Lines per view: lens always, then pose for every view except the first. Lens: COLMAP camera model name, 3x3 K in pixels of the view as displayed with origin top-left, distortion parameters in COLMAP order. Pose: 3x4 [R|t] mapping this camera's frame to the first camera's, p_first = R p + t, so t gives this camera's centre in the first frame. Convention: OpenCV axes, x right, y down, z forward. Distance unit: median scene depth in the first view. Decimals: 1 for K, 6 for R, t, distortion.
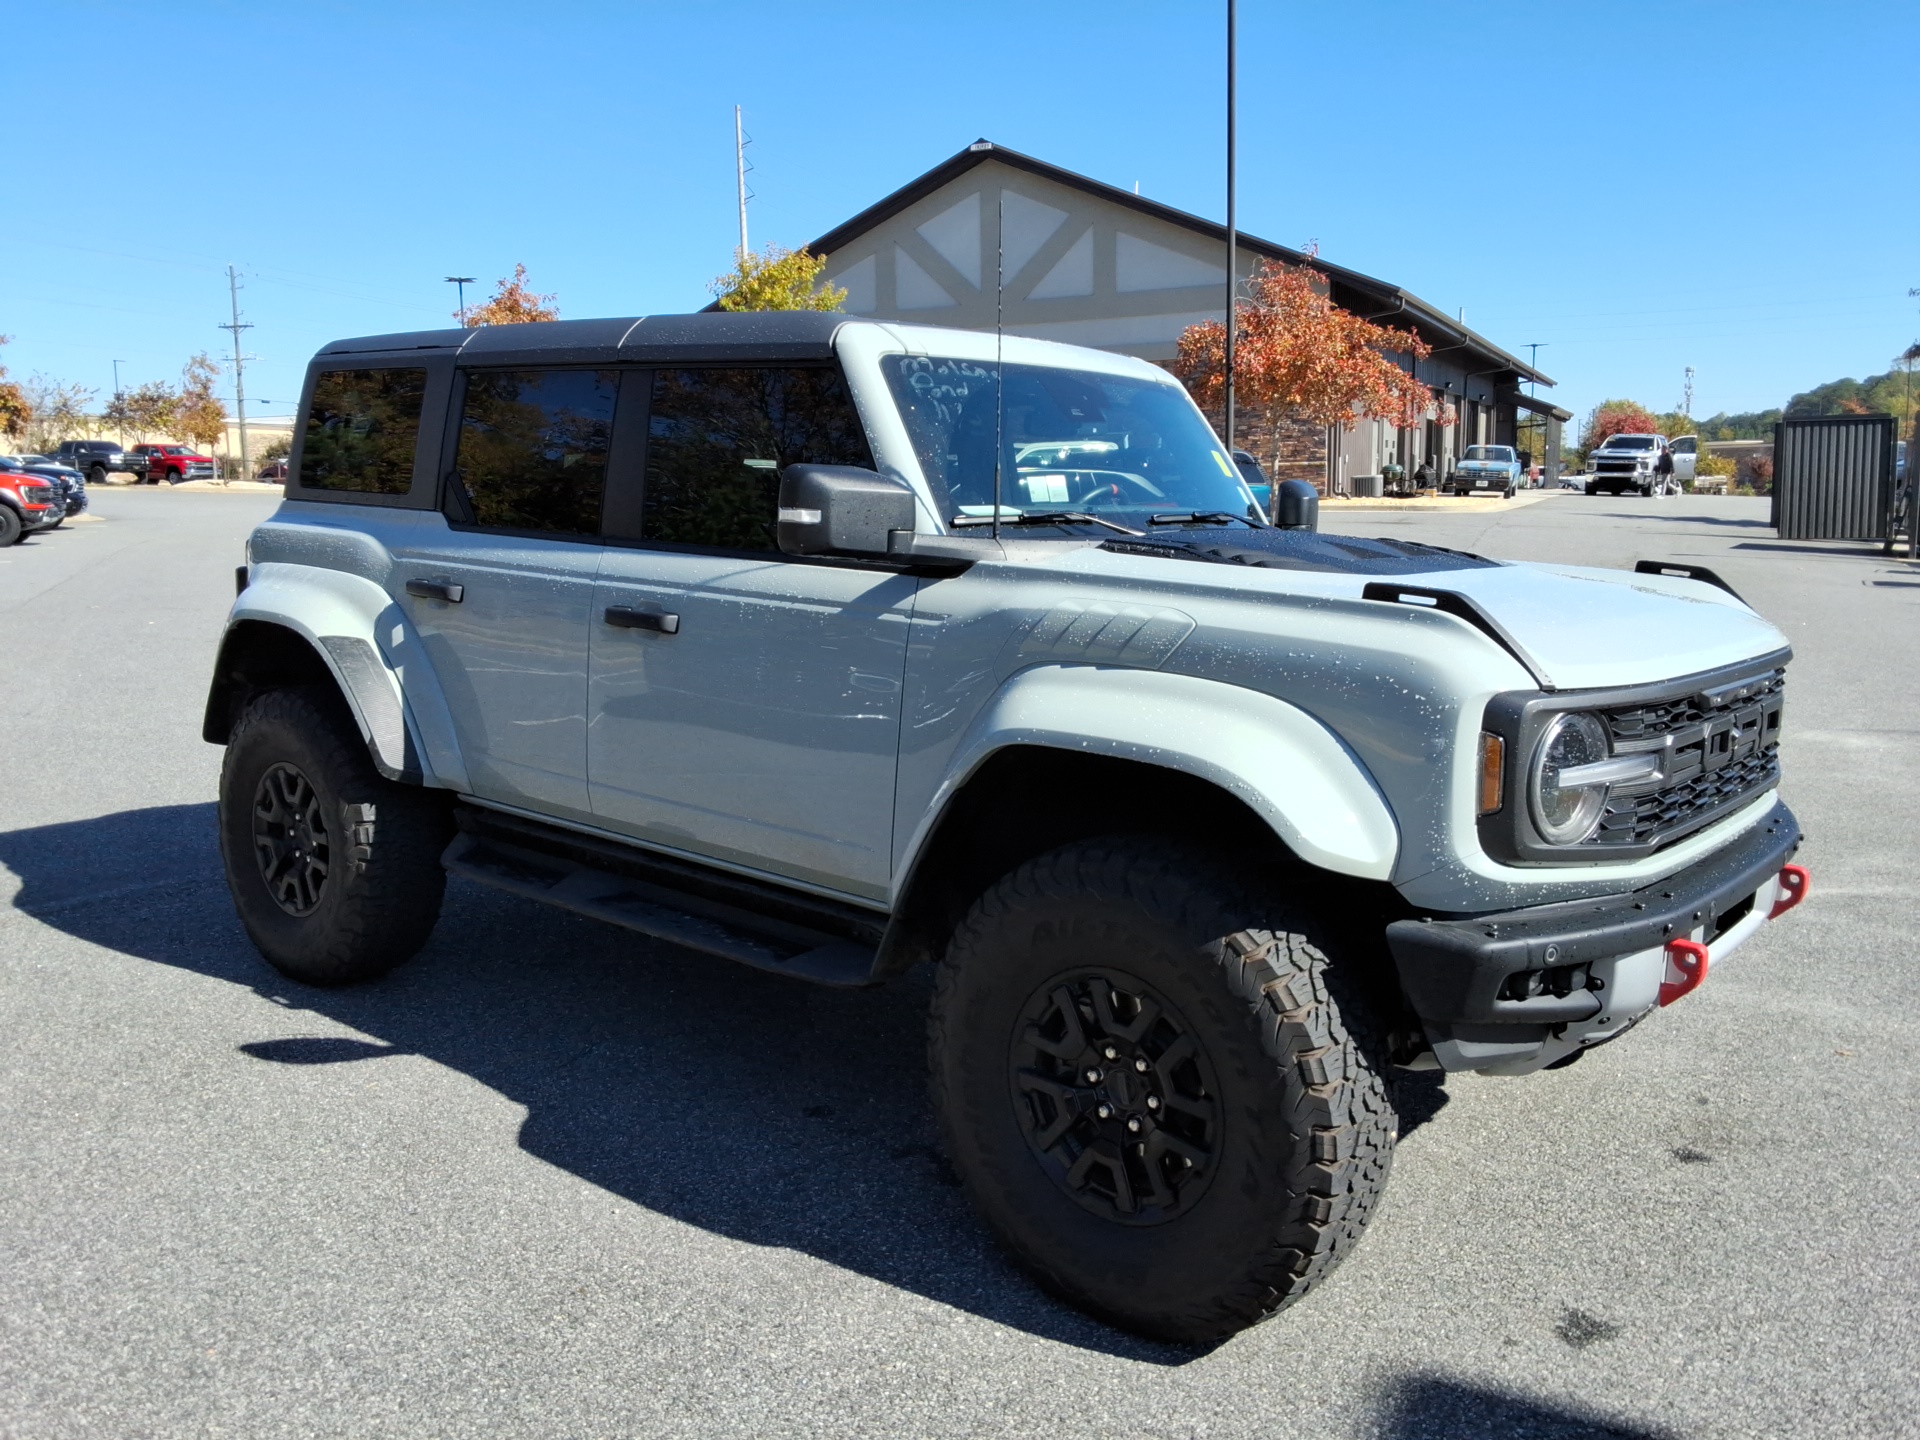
lens RADIAL K [[1552.8, 0, 970.5], [0, 1552.8, 710.0], [0, 0, 1]] dist [0.123816, -0.199941]
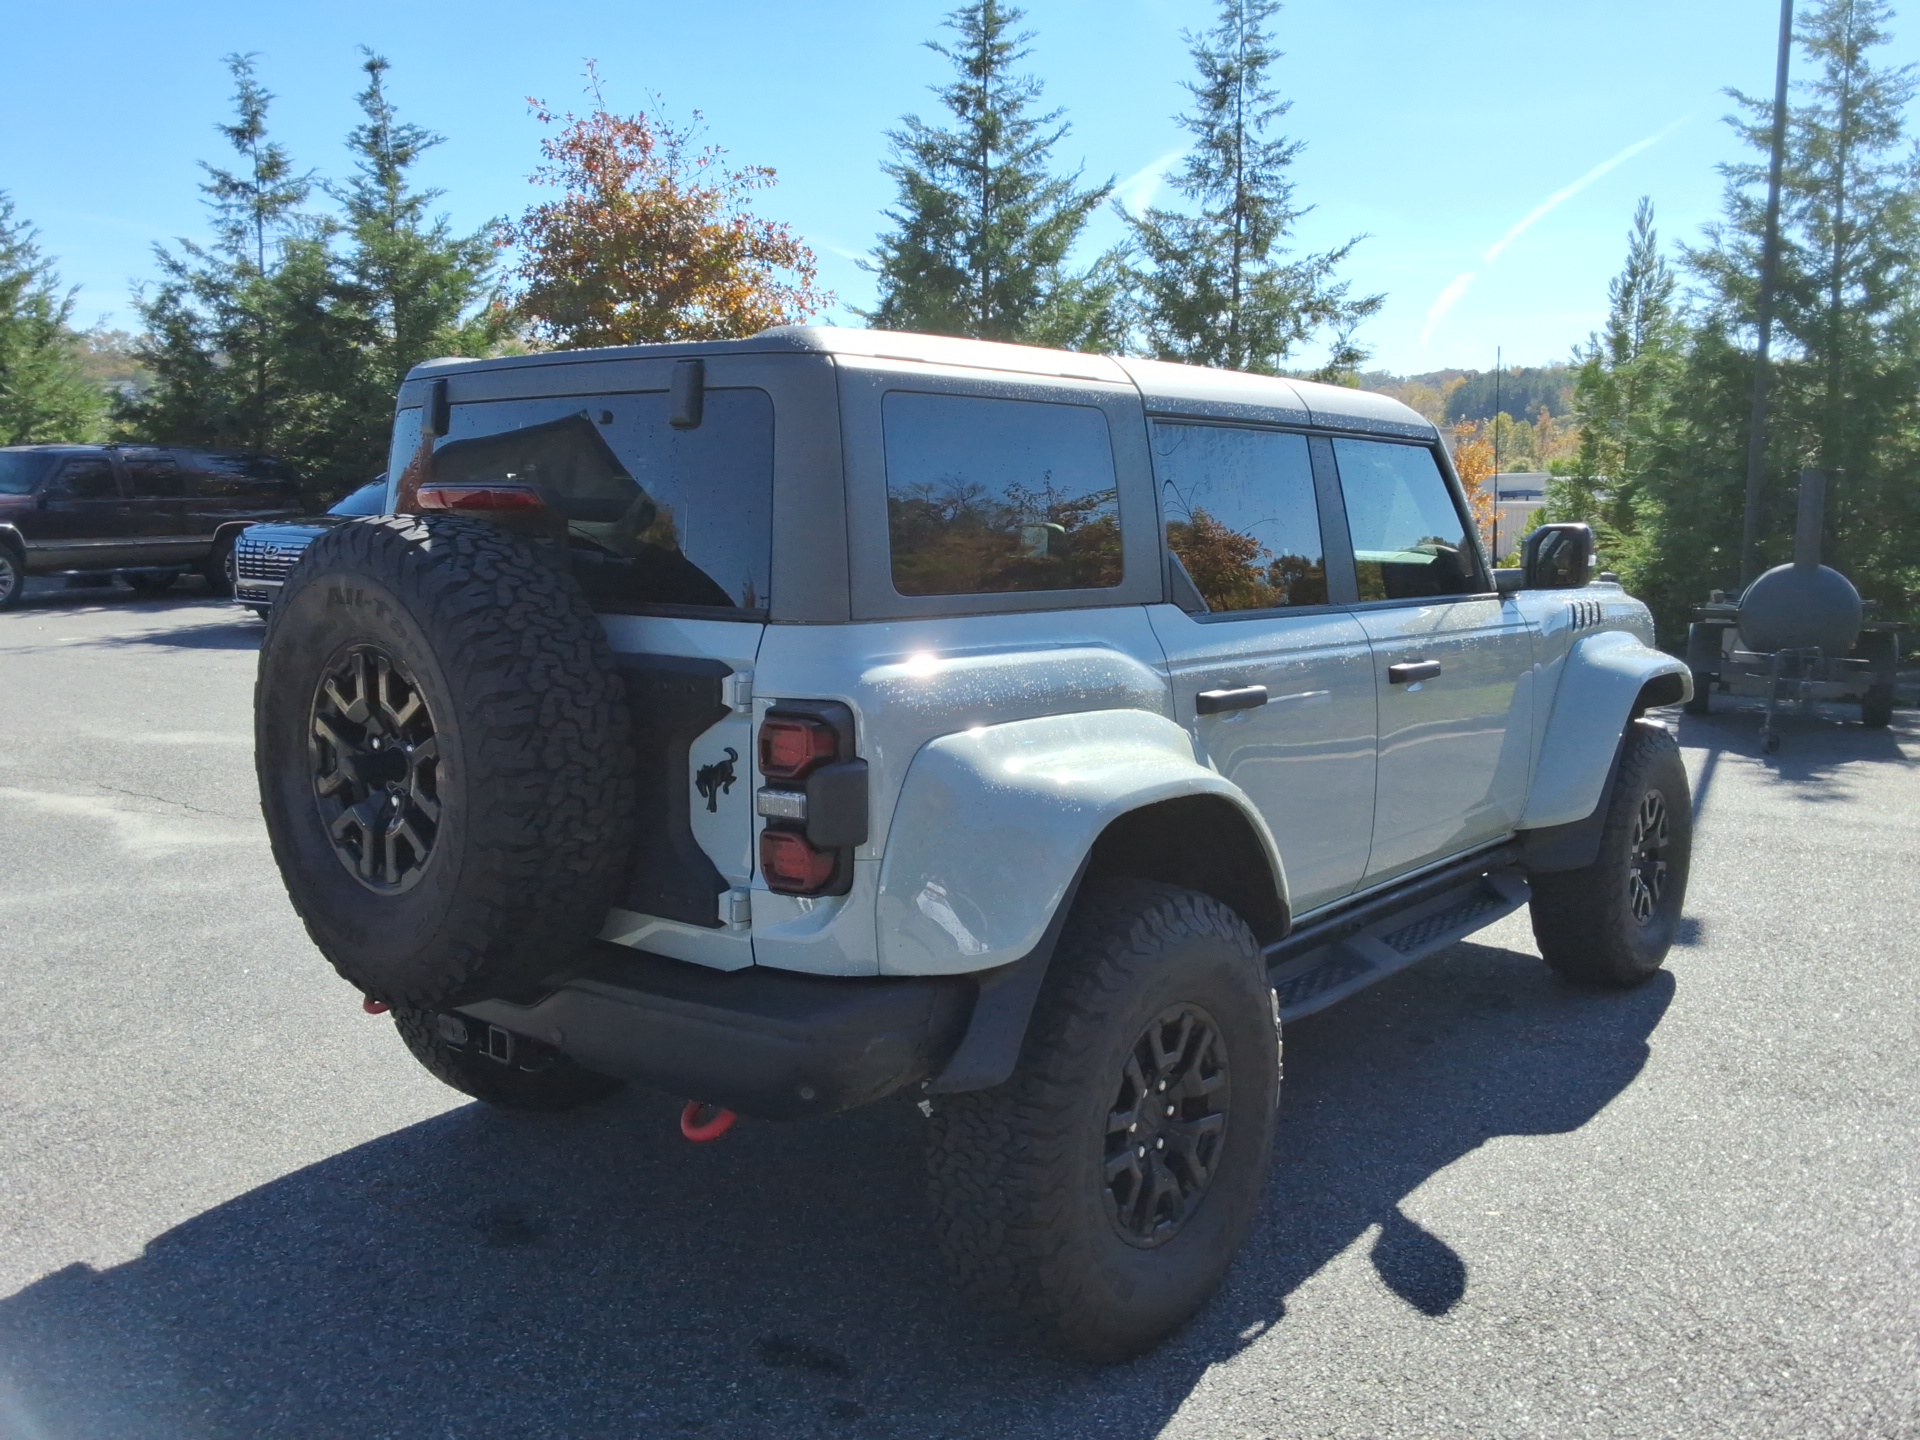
lens RADIAL K [[1541.3, 0, 979.1], [0, 1541.3, 716.1], [0, 0, 1]] dist [0.123051, -0.167985]
pose [[0.017876, -0.154591, 0.987817, -1.180730], [0.143304, 0.978170, 0.150488, -0.216124], [-0.989517, 0.138868, 0.039639, 1.164646]]
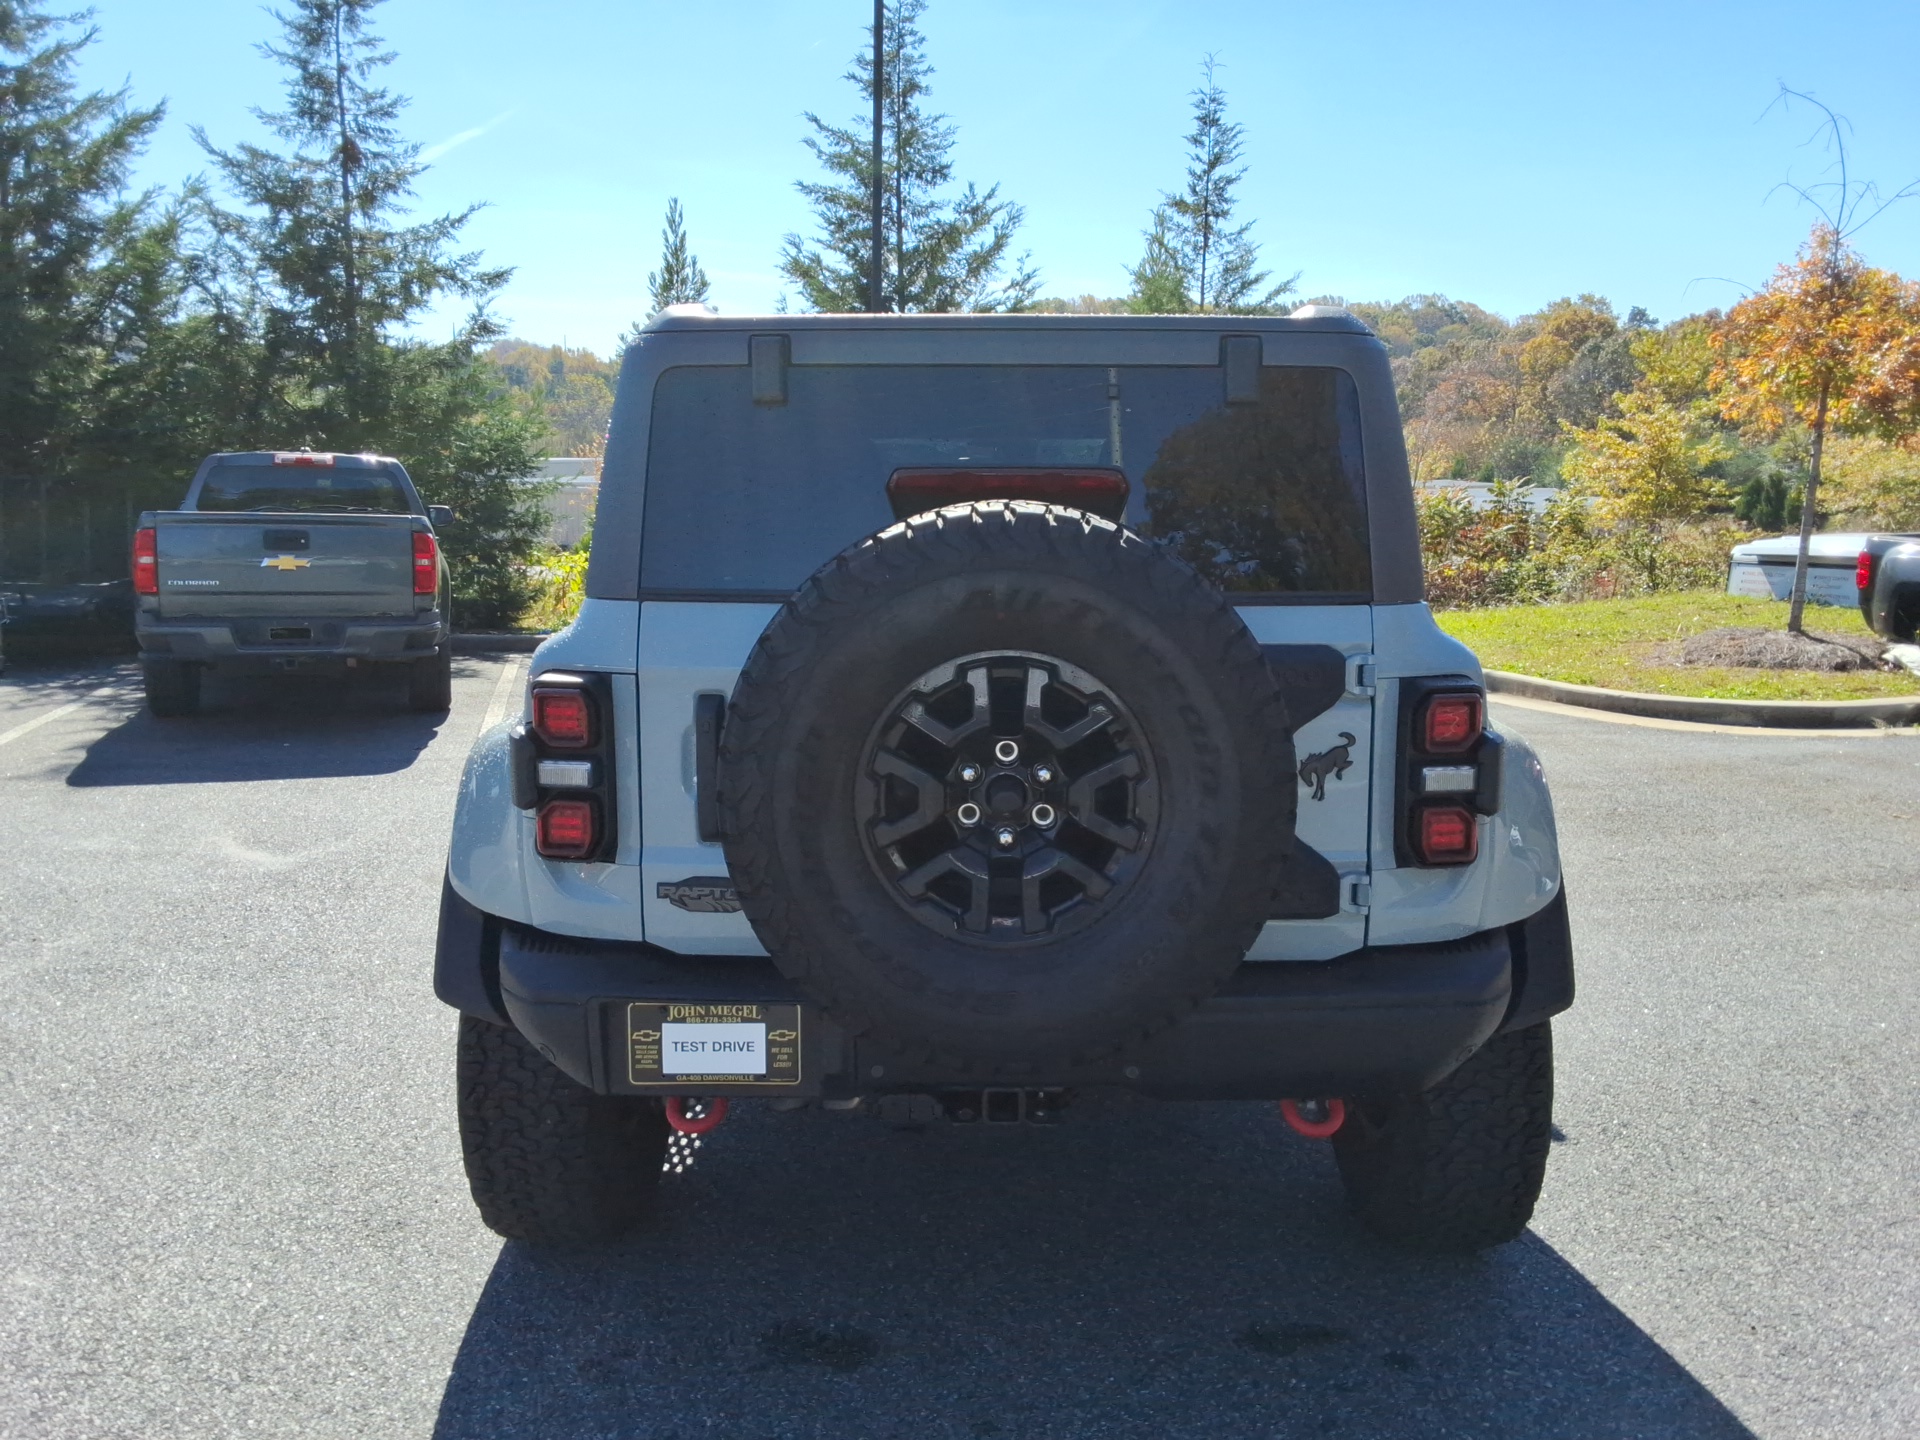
lens RADIAL K [[1545.0, 0, 973.4], [0, 1545.0, 709.8], [0, 0, 1]] dist [0.110811, -0.182143]
pose [[-0.621664, -0.133303, 0.771857, -0.942021], [0.098523, 0.964278, 0.245887, -0.303396], [-0.777063, 0.228905, -0.586324, 1.794398]]
